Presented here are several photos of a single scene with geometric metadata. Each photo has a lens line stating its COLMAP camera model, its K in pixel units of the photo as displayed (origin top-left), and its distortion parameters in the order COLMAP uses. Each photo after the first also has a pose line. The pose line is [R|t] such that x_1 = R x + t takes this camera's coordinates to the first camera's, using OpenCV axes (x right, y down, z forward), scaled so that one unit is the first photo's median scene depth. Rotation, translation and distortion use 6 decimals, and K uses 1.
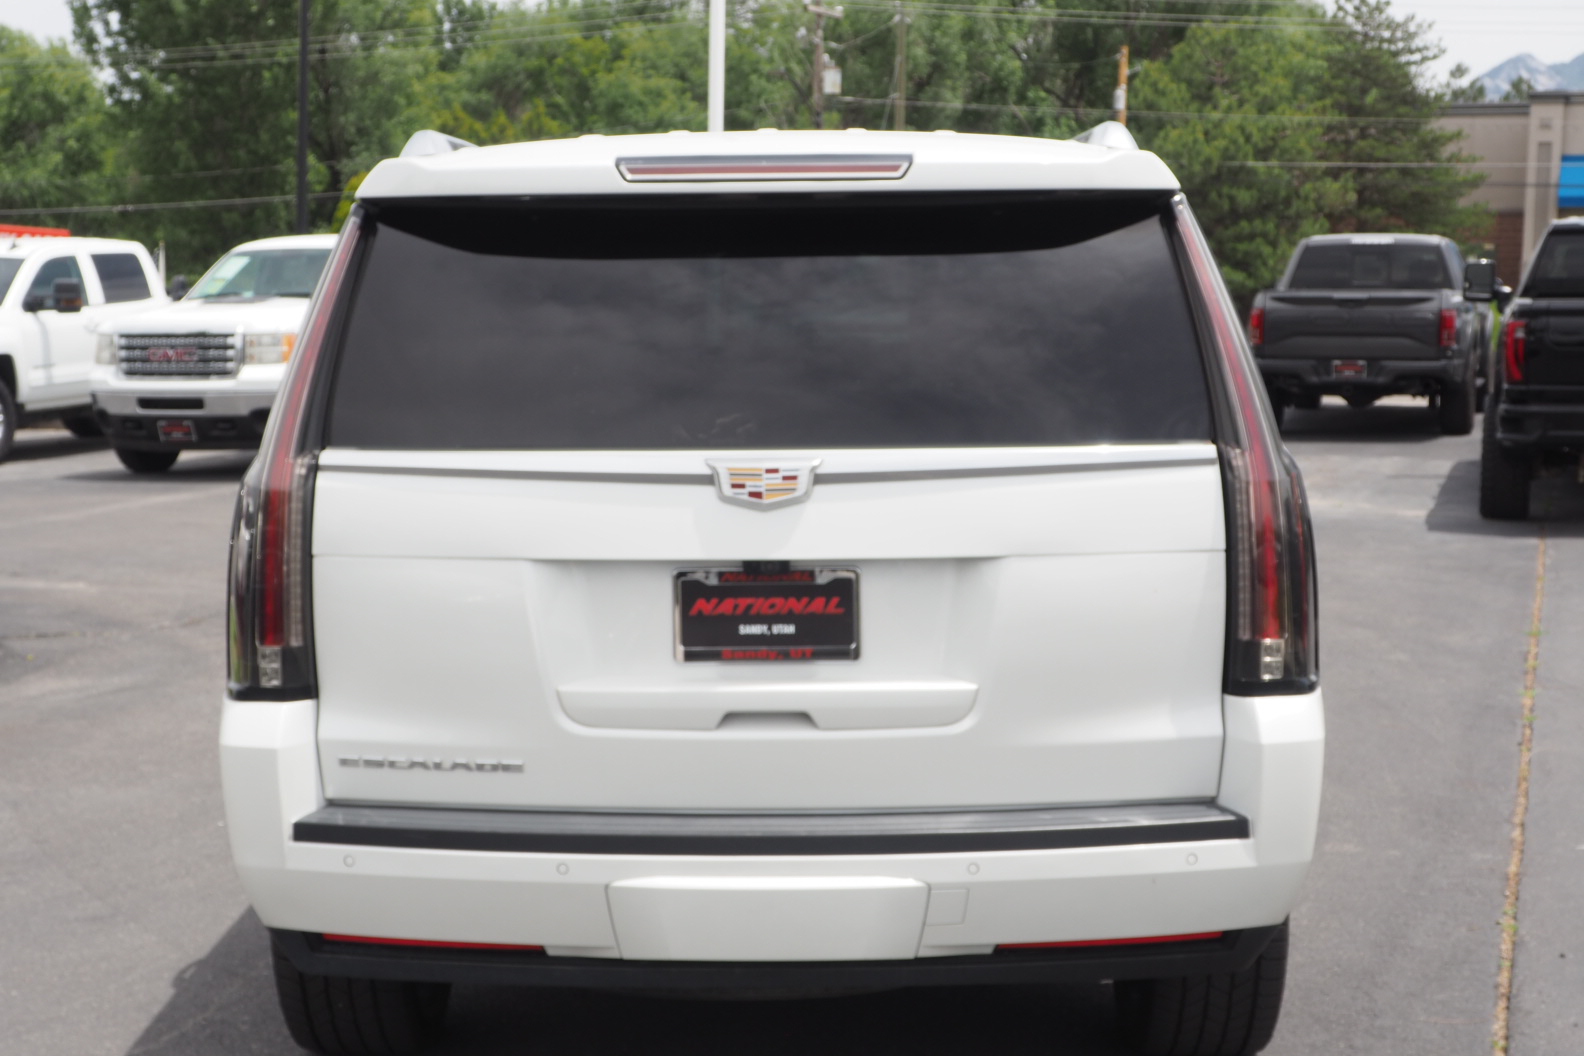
lens RADIAL K [[2377.3, 0, 784.7], [0, 2377.3, 534.8], [0, 0, 1]] dist [-0.012938, 0.000000]
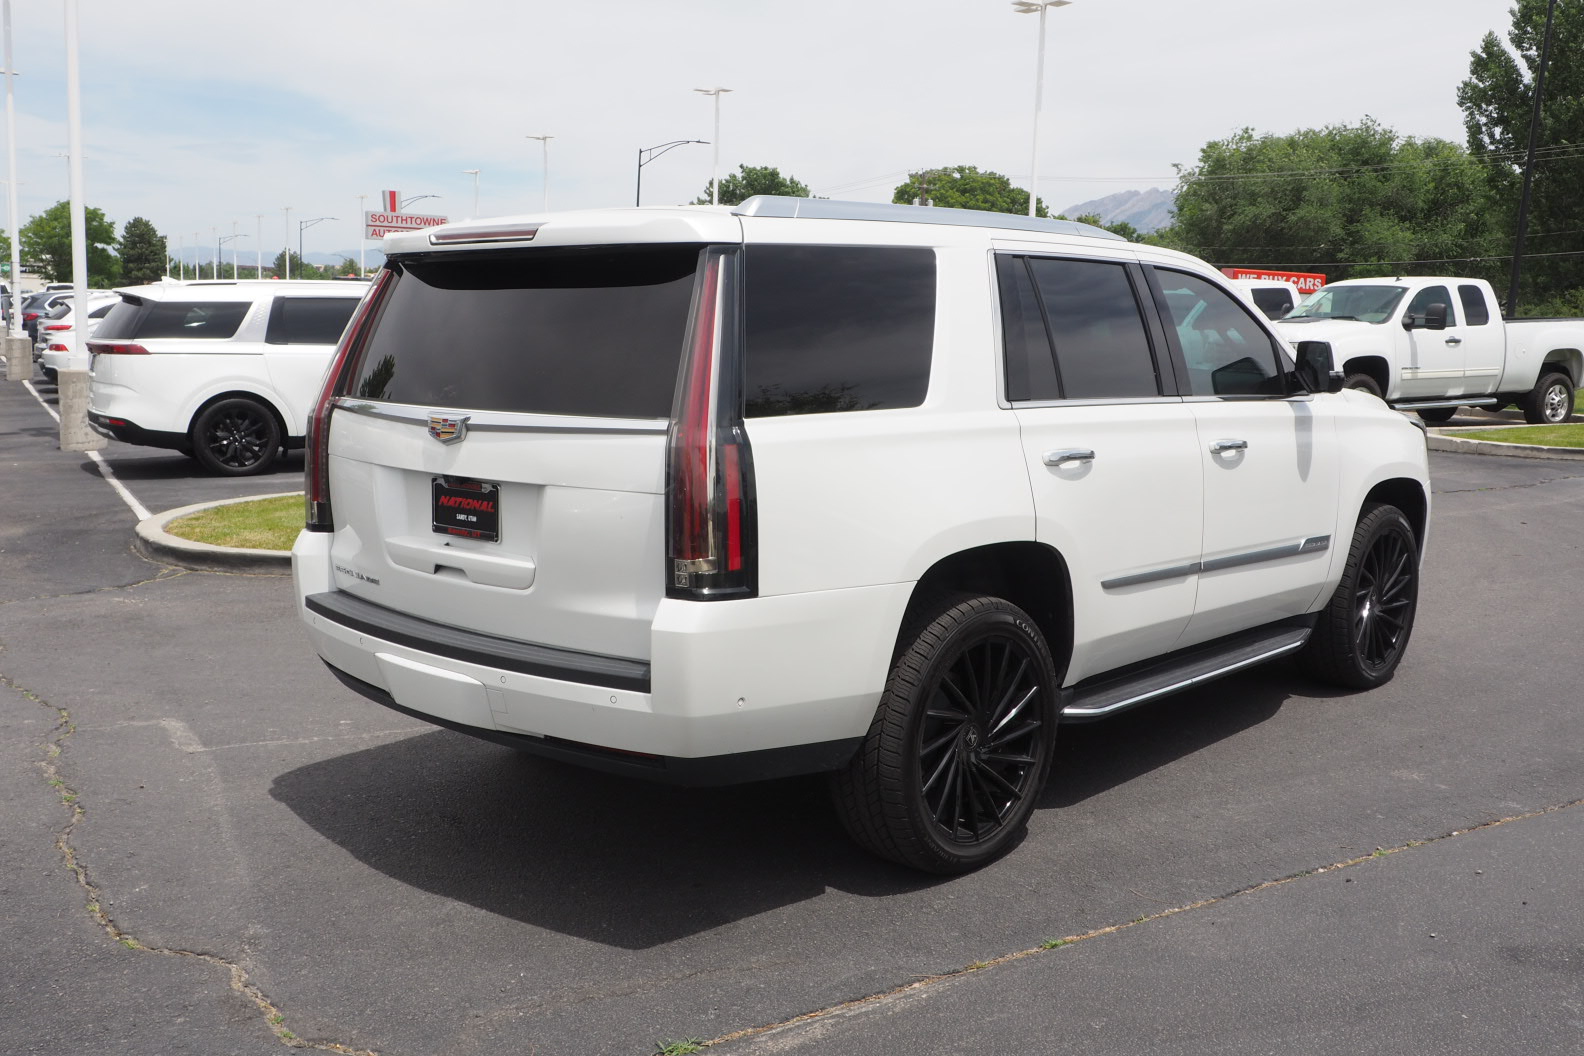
lens RADIAL K [[1509.8, 0, 804.5], [0, 1509.8, 503.8], [0, 0, 1]] dist [-0.006168, 0.000000]
pose [[0.755495, 0.091911, -0.648675, 0.845372], [-0.077277, 0.995700, 0.051078, -0.041199], [0.650581, 0.011538, 0.759349, 0.356934]]
